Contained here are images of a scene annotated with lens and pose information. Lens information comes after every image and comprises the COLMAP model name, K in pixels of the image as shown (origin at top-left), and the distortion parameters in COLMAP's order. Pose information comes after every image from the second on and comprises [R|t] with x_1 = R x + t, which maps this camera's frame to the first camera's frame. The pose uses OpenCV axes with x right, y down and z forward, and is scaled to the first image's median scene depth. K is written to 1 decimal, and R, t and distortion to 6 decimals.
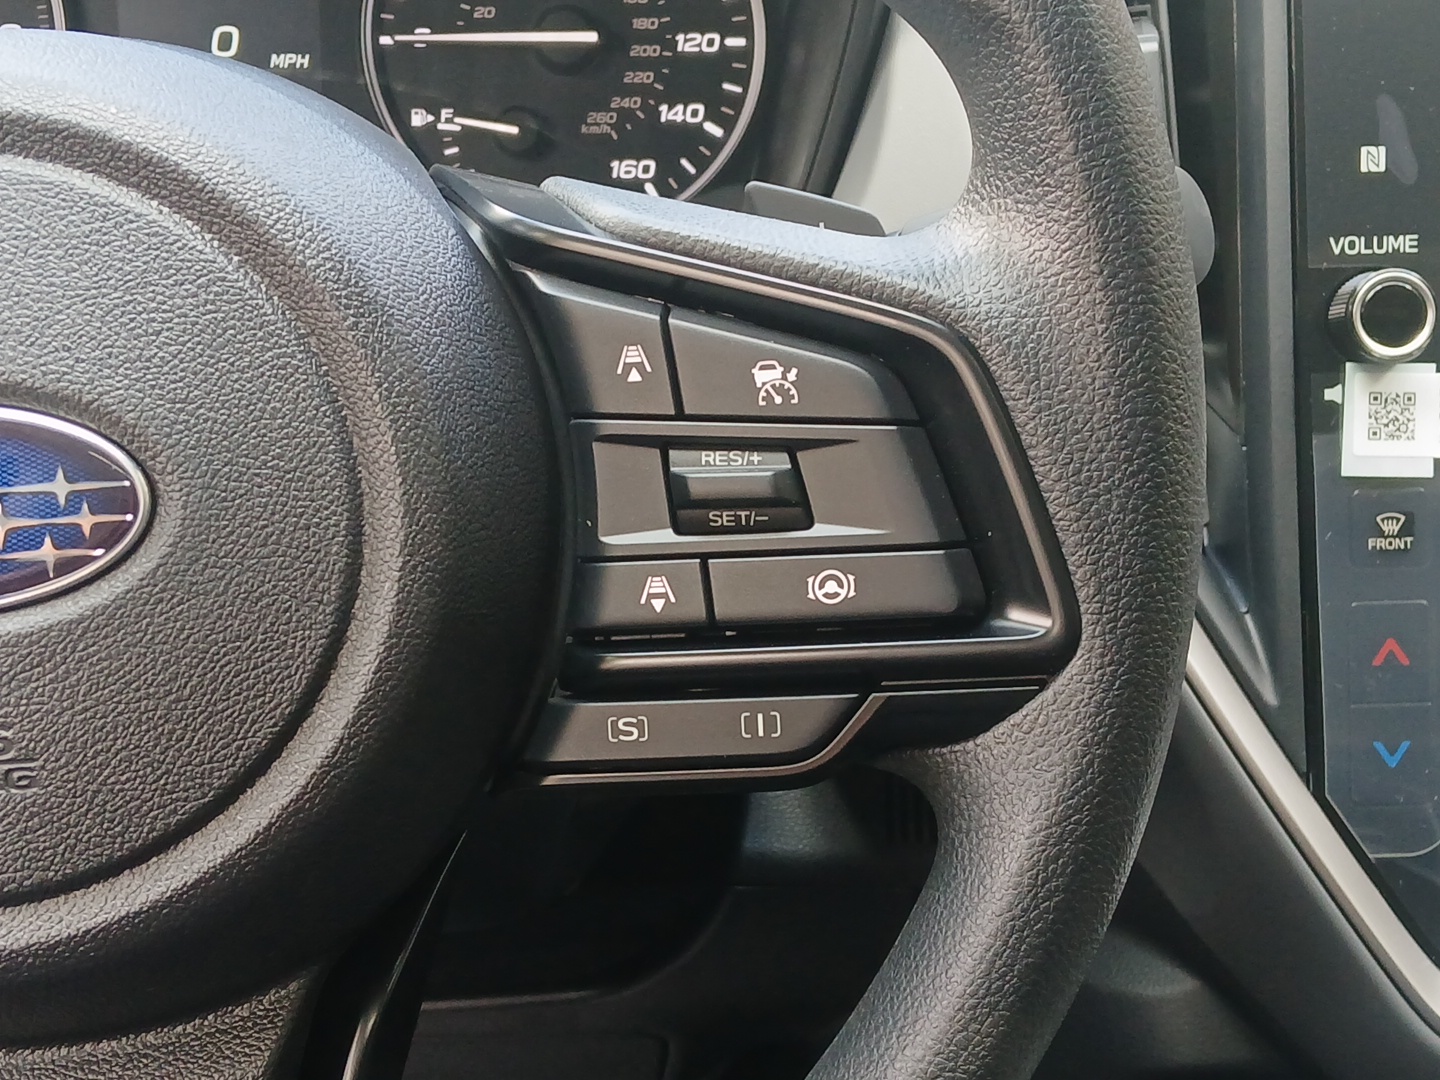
lens RADIAL K [[2438.6, 0, 720.9], [0, 2438.6, 594.0], [0, 0, 1]] dist [0.119392, 0.000000]
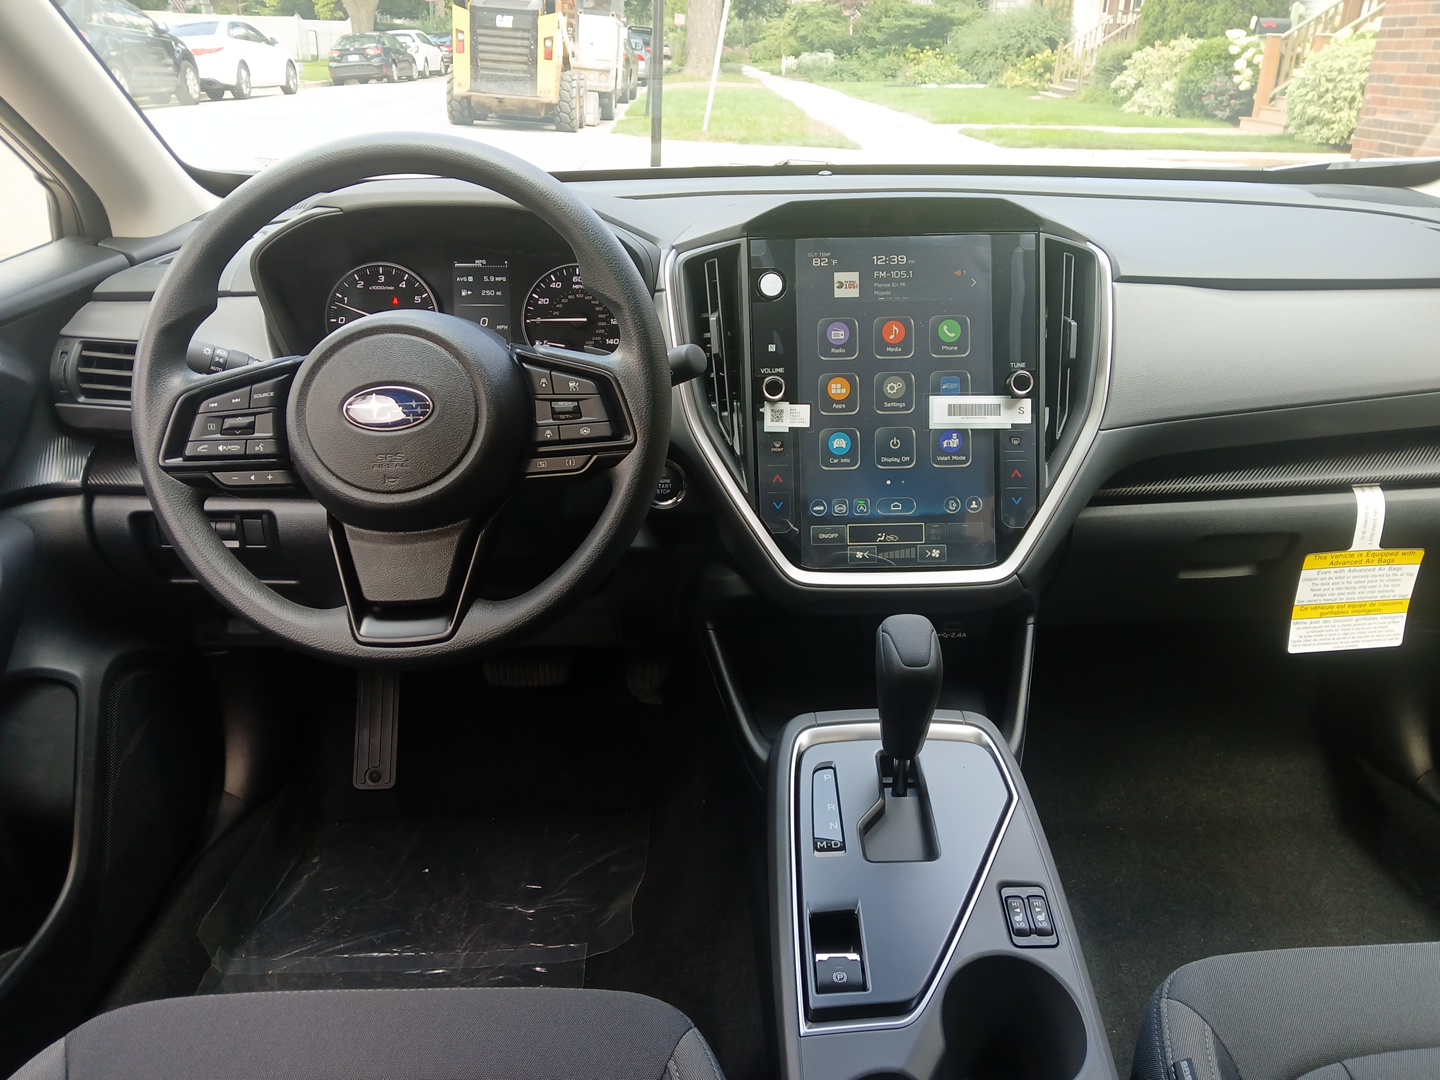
lens RADIAL K [[1154.3, 0, 724.7], [0, 1154.3, 569.8], [0, 0, 1]] dist [0.032973, -0.062985]
pose [[0.998147, 0.007776, -0.060350, 0.425323], [-0.009801, 0.999396, -0.033341, 0.315803], [0.060054, 0.033871, 0.997620, -1.073345]]
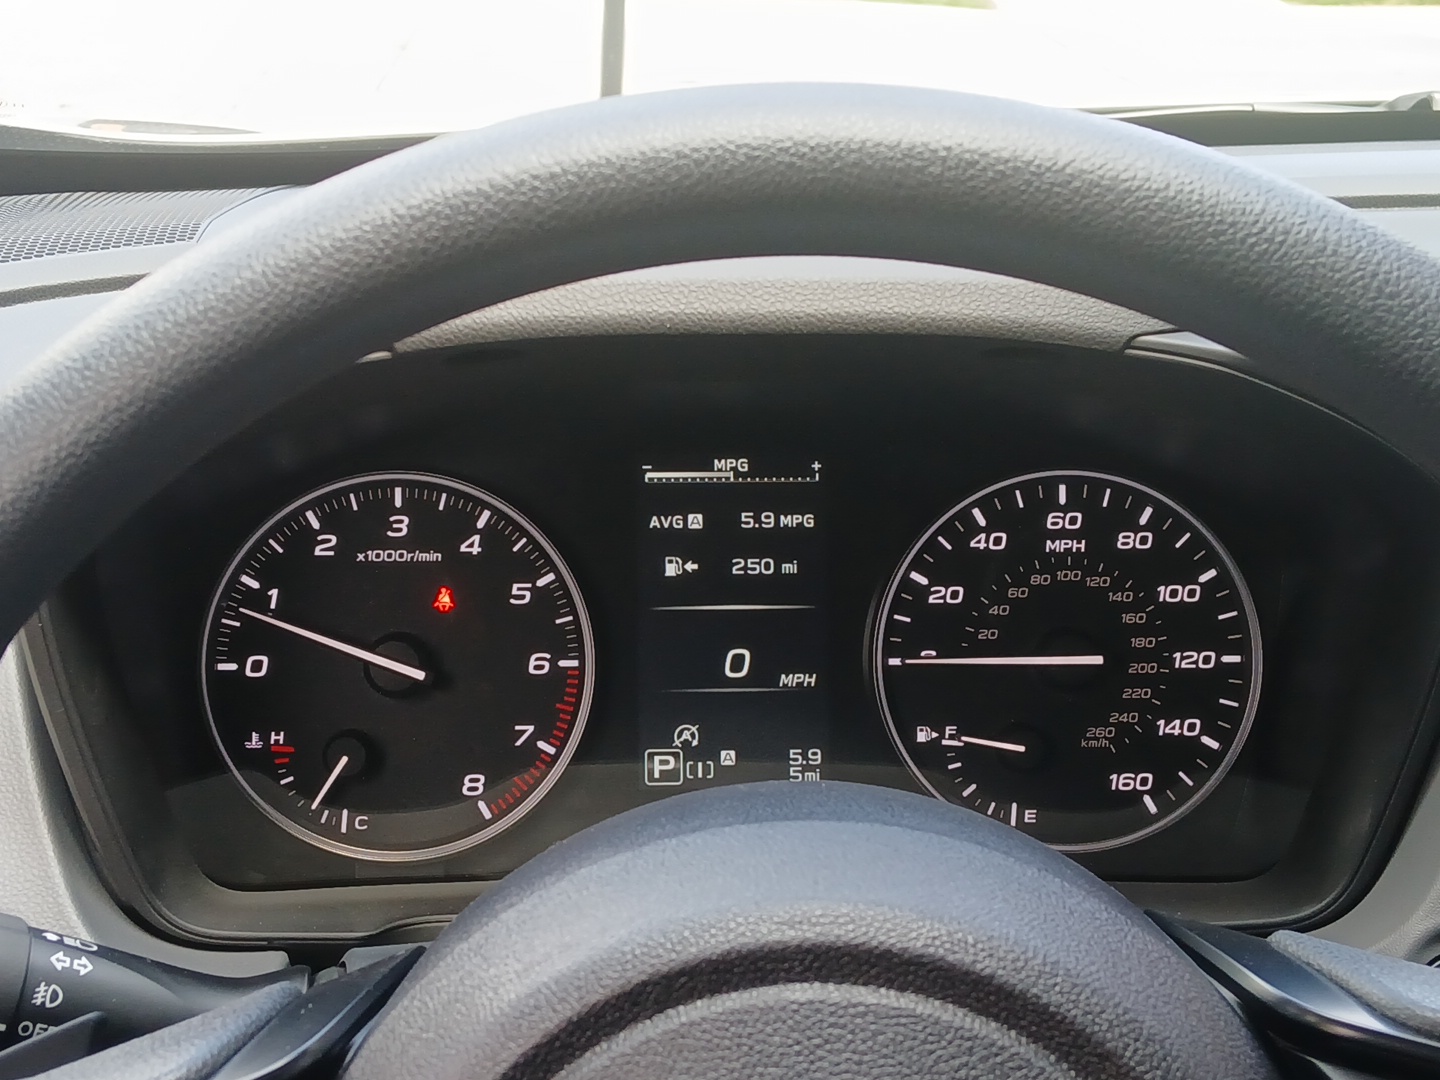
lens RADIAL K [[2438.6, 0, 716.4], [0, 2438.6, 561.5], [0, 0, 1]] dist [0.119392, 0.000000]
pose [[0.999388, -0.001913, -0.034932, -0.299309], [-0.003597, 0.987594, -0.156985, -0.181158], [0.034799, 0.157014, 0.986983, -0.033259]]
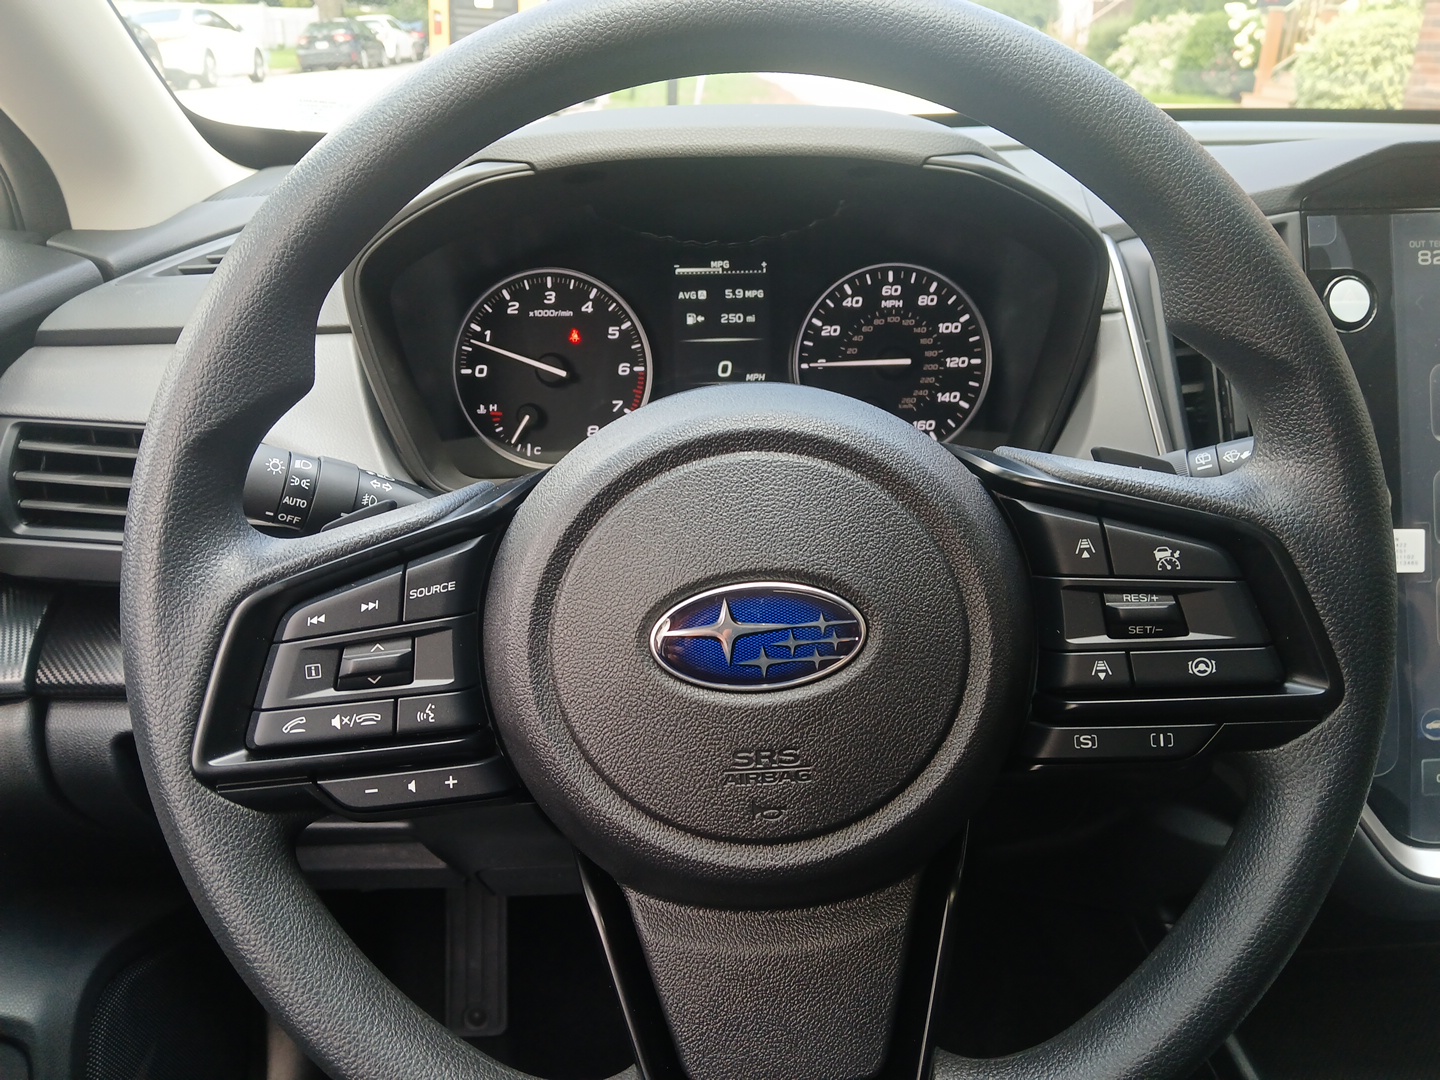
lens RADIAL K [[1154.3, 0, 720.2], [0, 1154.3, 567.7], [0, 0, 1]] dist [0.032973, -0.062985]
pose [[0.998974, -0.011404, -0.043818, -0.283737], [0.010286, 0.999618, -0.025654, -0.059710], [0.044094, 0.025177, 0.998710, 0.086190]]
